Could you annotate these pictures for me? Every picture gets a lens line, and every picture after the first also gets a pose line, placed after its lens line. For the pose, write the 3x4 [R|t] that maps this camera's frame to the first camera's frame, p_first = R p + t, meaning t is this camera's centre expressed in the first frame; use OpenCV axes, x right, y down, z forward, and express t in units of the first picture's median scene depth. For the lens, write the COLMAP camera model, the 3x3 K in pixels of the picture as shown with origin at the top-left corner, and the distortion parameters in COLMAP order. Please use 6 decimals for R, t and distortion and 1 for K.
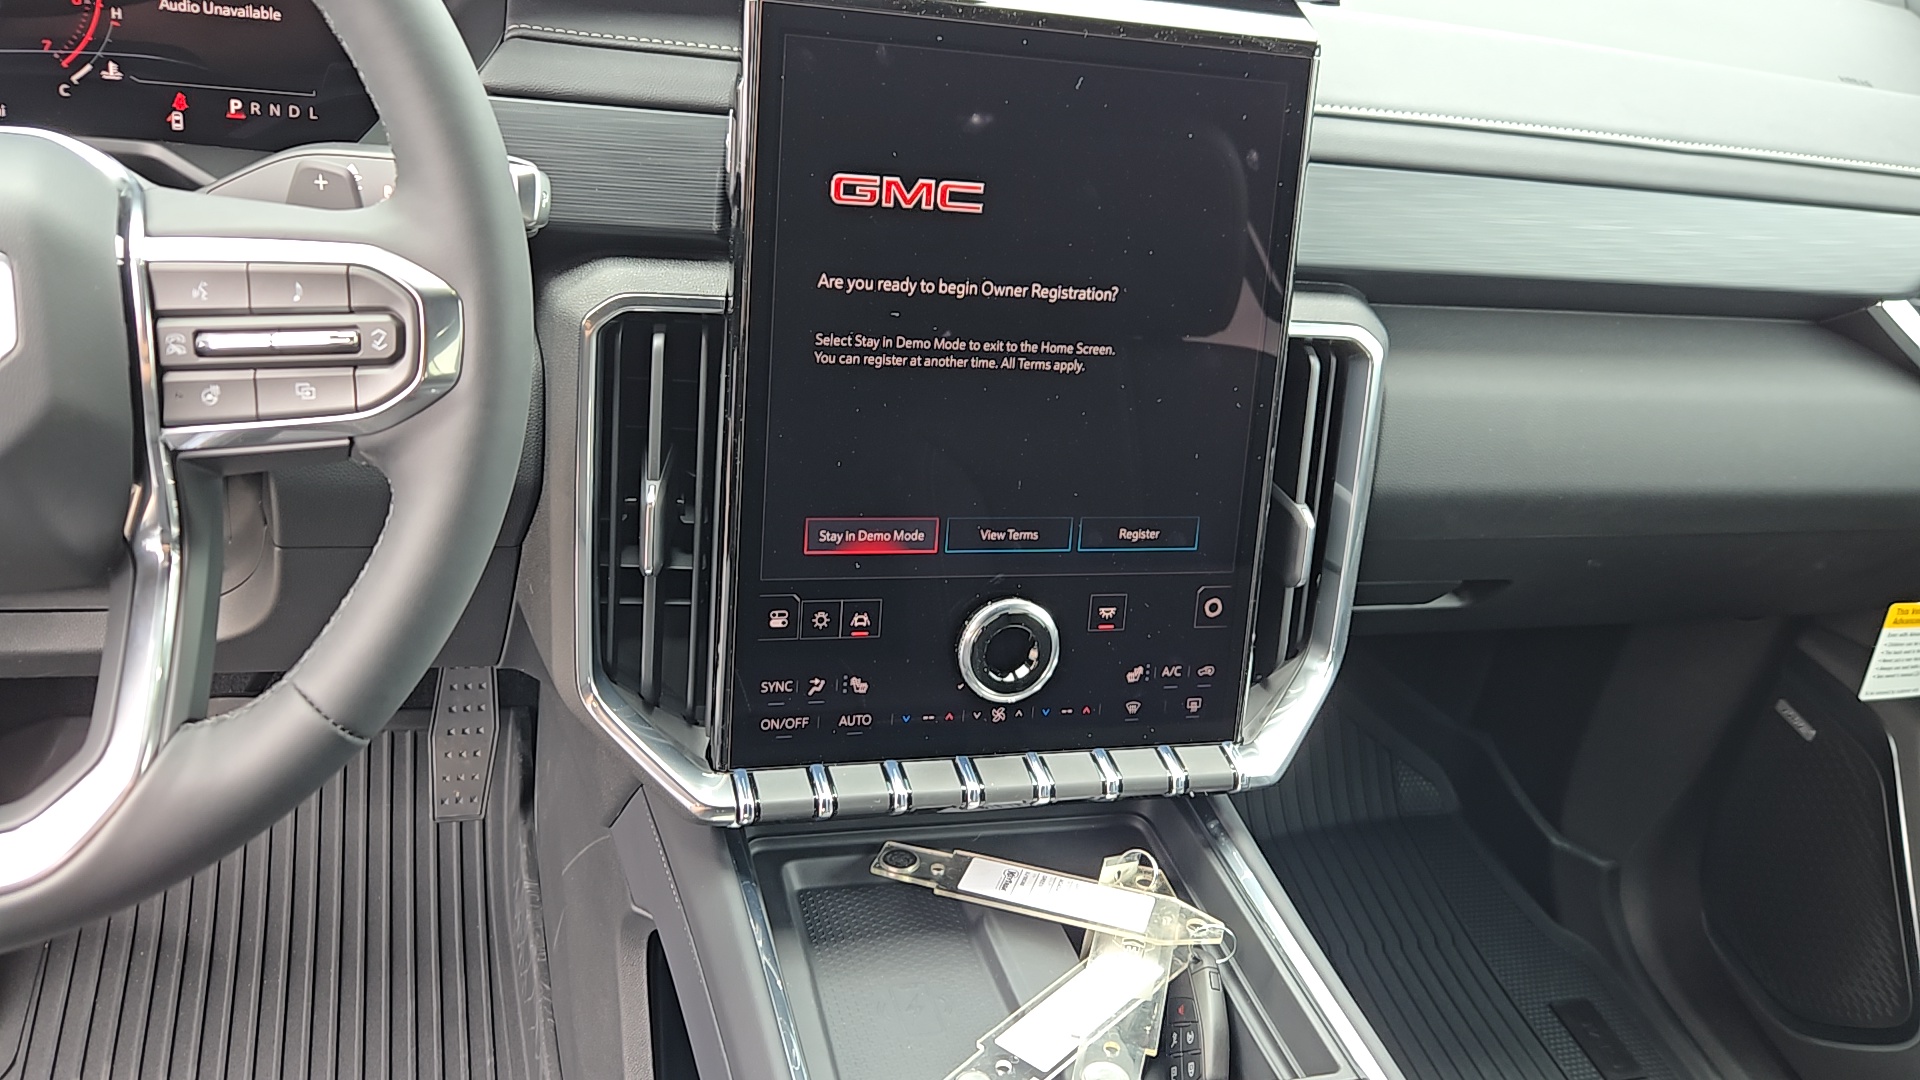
lens RADIAL K [[1609.6, 0, 944.7], [0, 1609.6, 540.0], [0, 0, 1]] dist [0.007302, -0.000593]
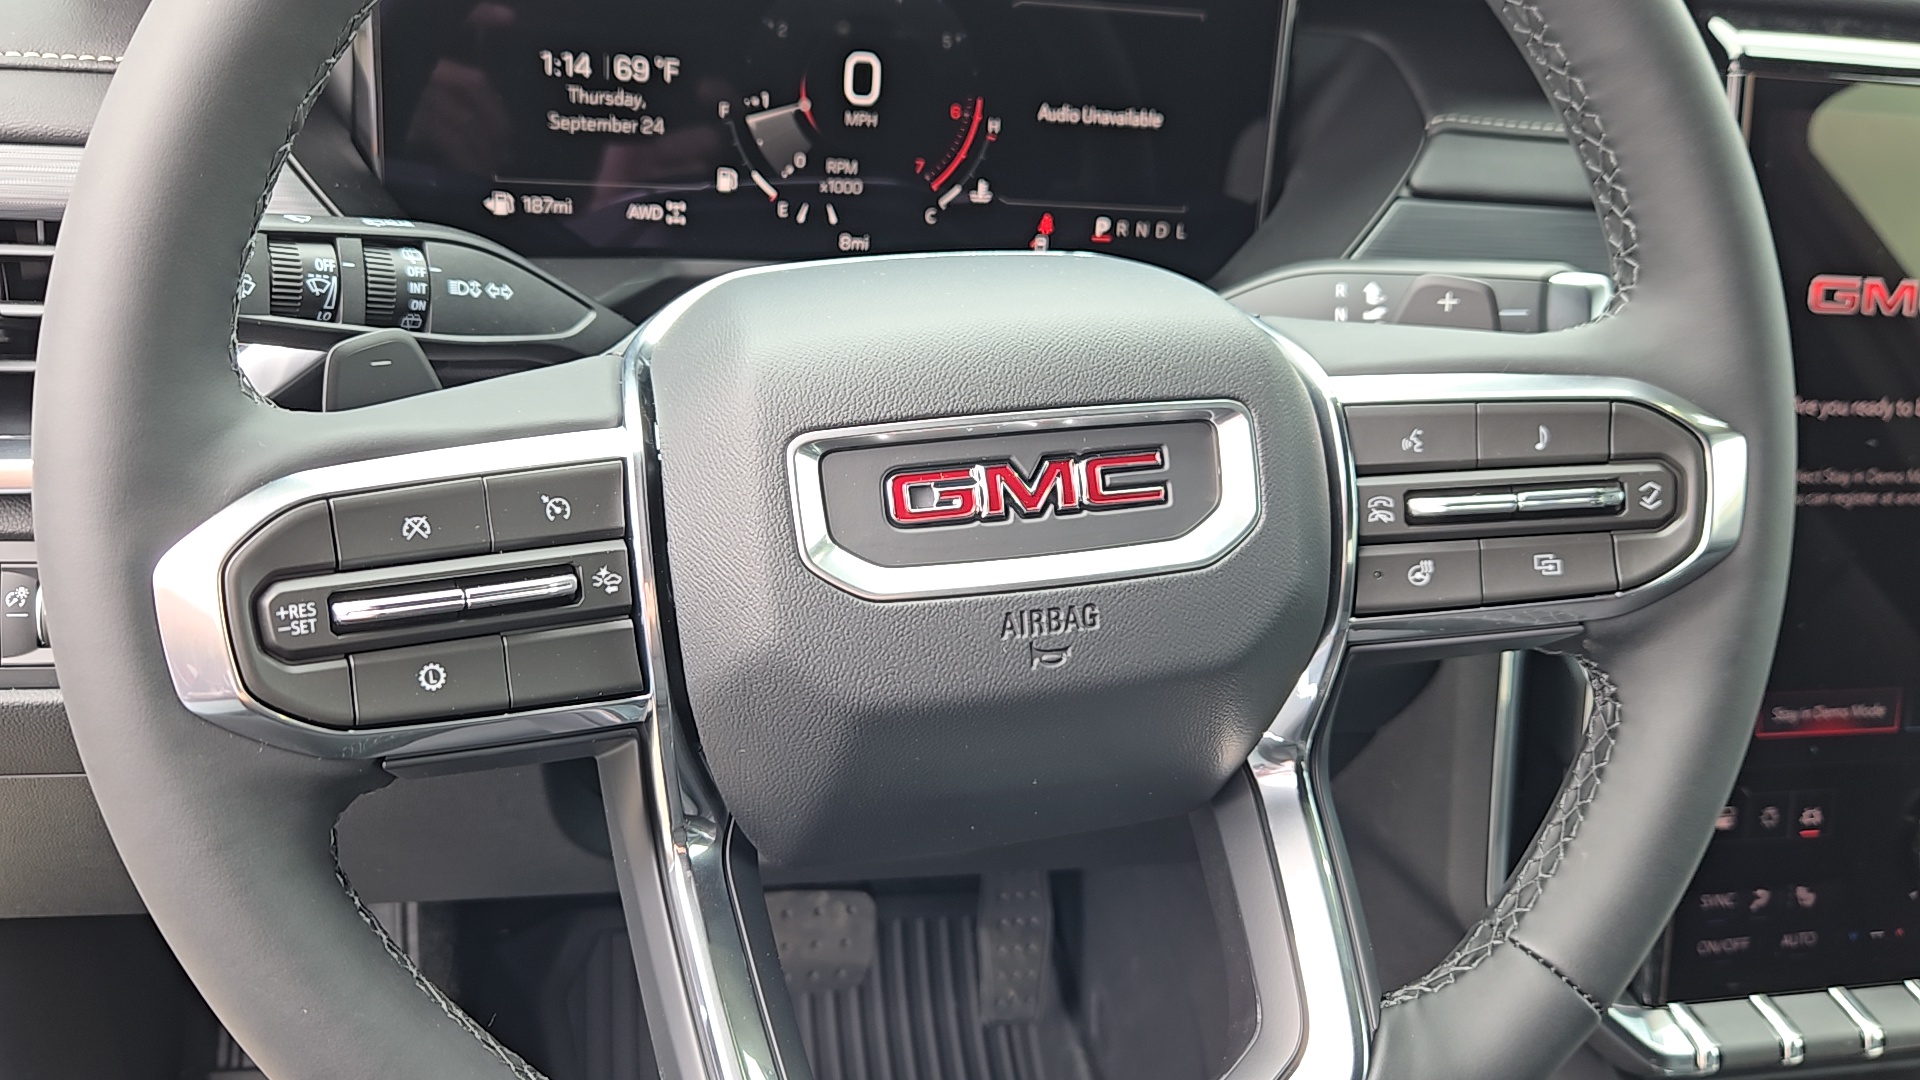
lens RADIAL K [[1609.6, 0, 957.5], [0, 1609.6, 528.9], [0, 0, 1]] dist [0.007302, -0.000593]
pose [[0.996722, -0.027563, -0.076058, -0.433043], [0.020817, 0.995894, -0.088102, -0.033292], [0.078174, 0.086230, 0.993203, 0.148317]]
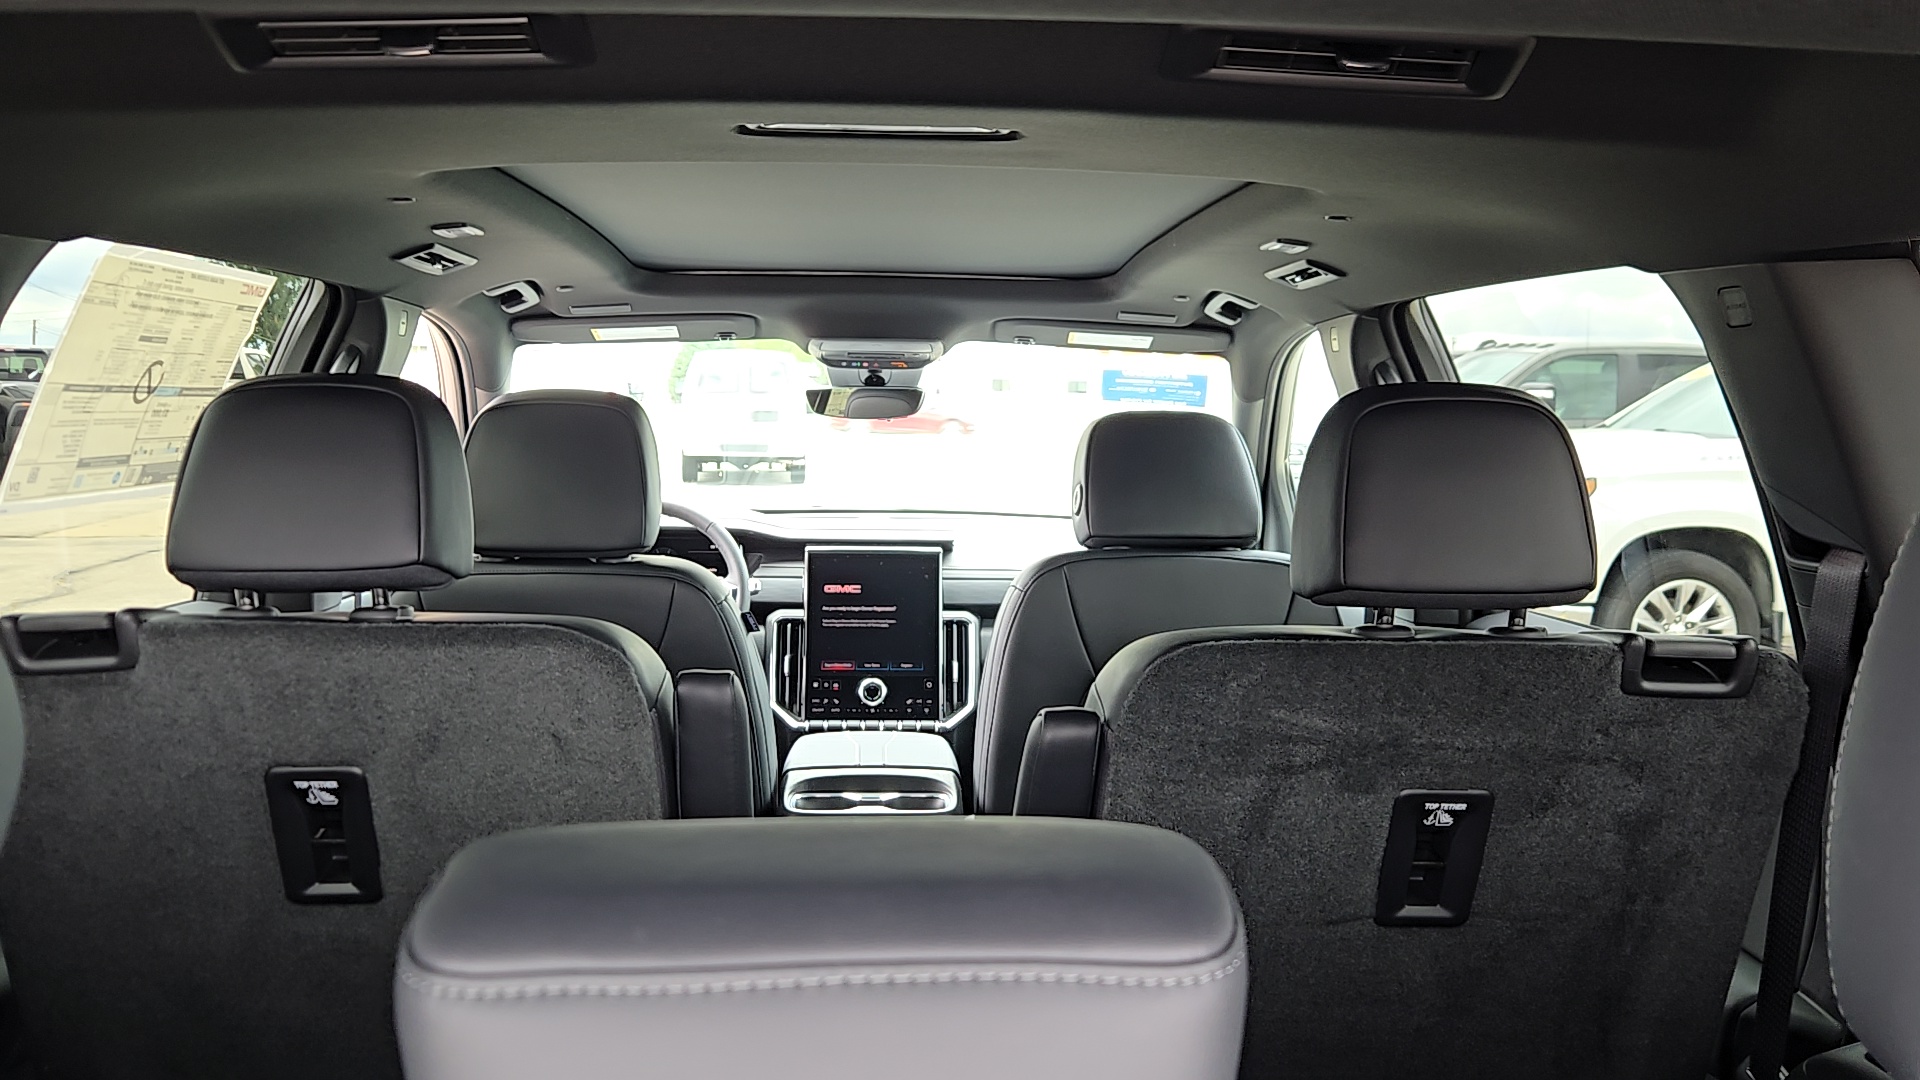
lens RADIAL K [[1609.6, 0, 951.3], [0, 1609.6, 556.2], [0, 0, 1]] dist [0.007302, -0.000593]
pose [[0.959979, -0.138979, -0.243156, 1.366723], [0.008195, 0.881760, -0.471627, 1.816962], [0.279951, 0.450760, 0.847610, -2.758691]]
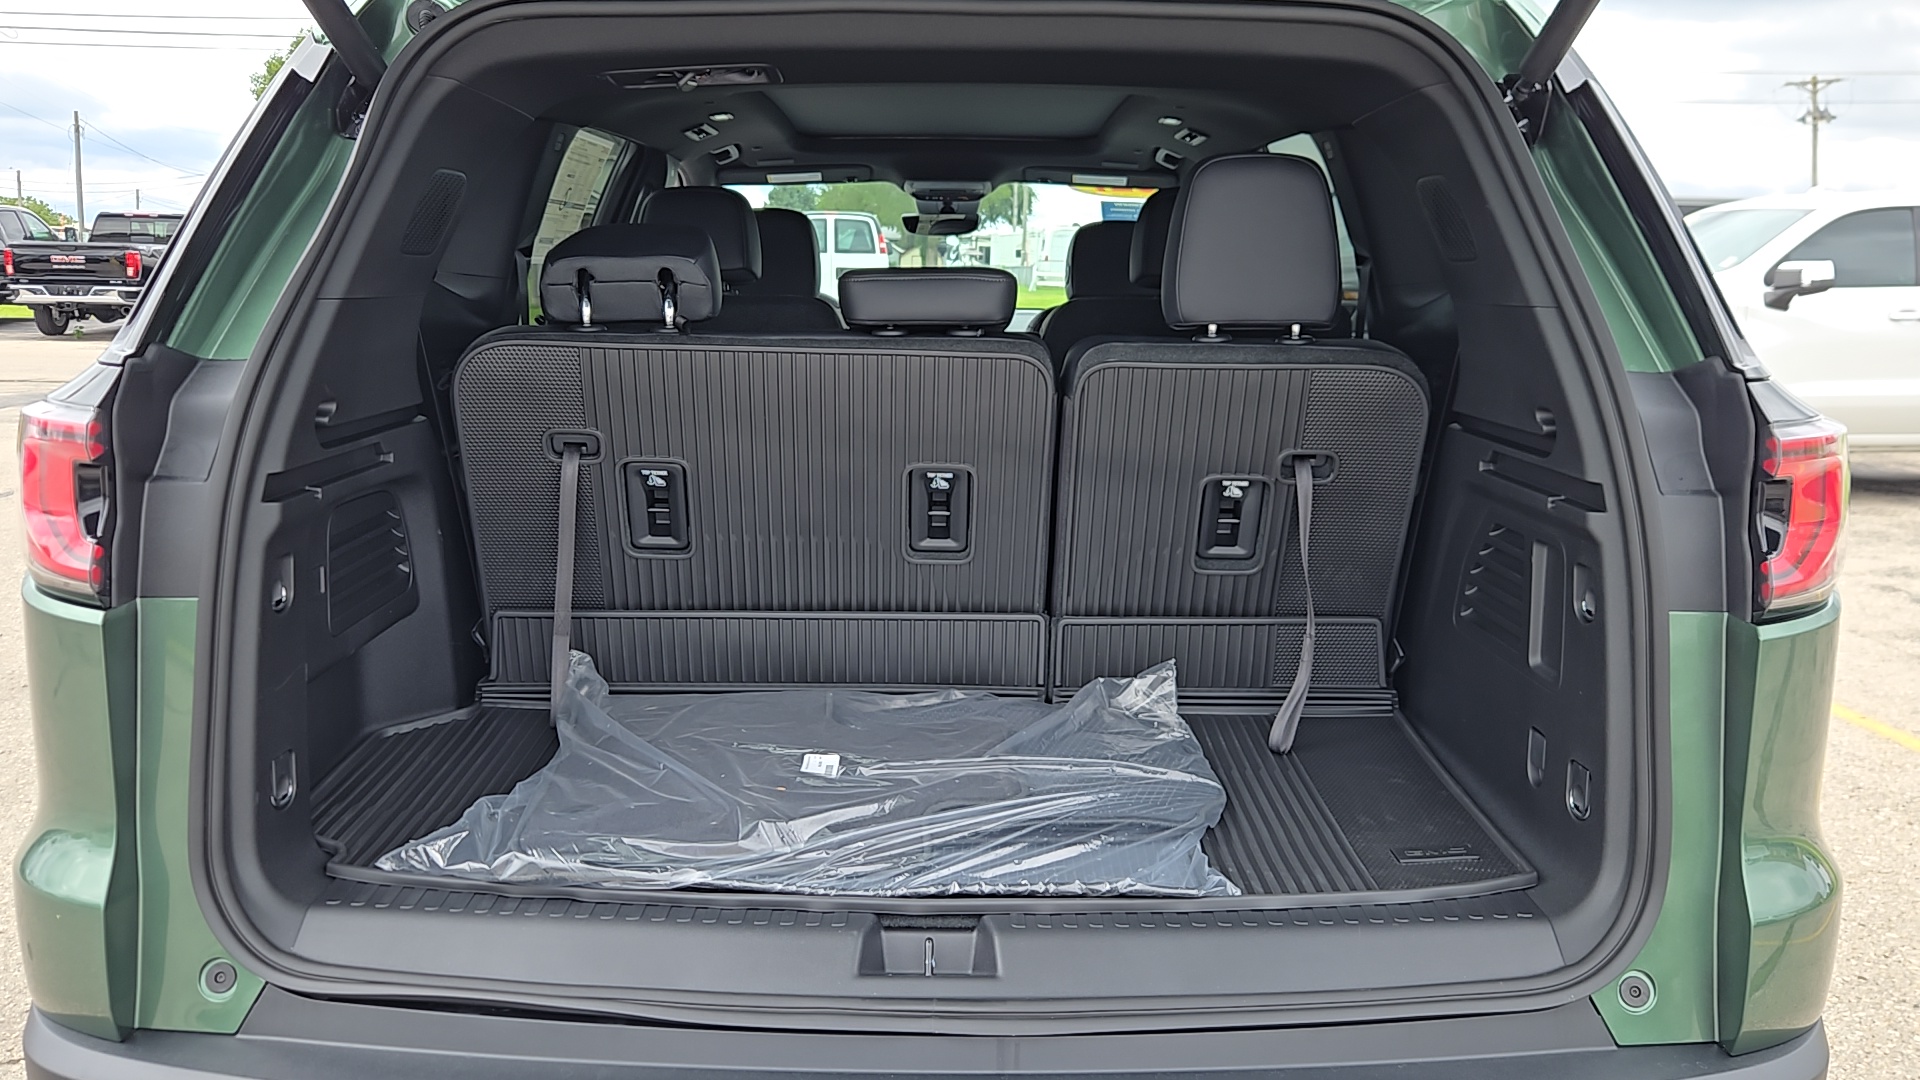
lens RADIAL K [[1609.6, 0, 963.5], [0, 1609.6, 527.4], [0, 0, 1]] dist [0.007302, -0.000593]
pose [[0.948260, -0.121600, -0.293284, 2.015776], [-0.011235, 0.910318, -0.413756, 3.263424], [0.317295, 0.395644, 0.861853, -4.494839]]
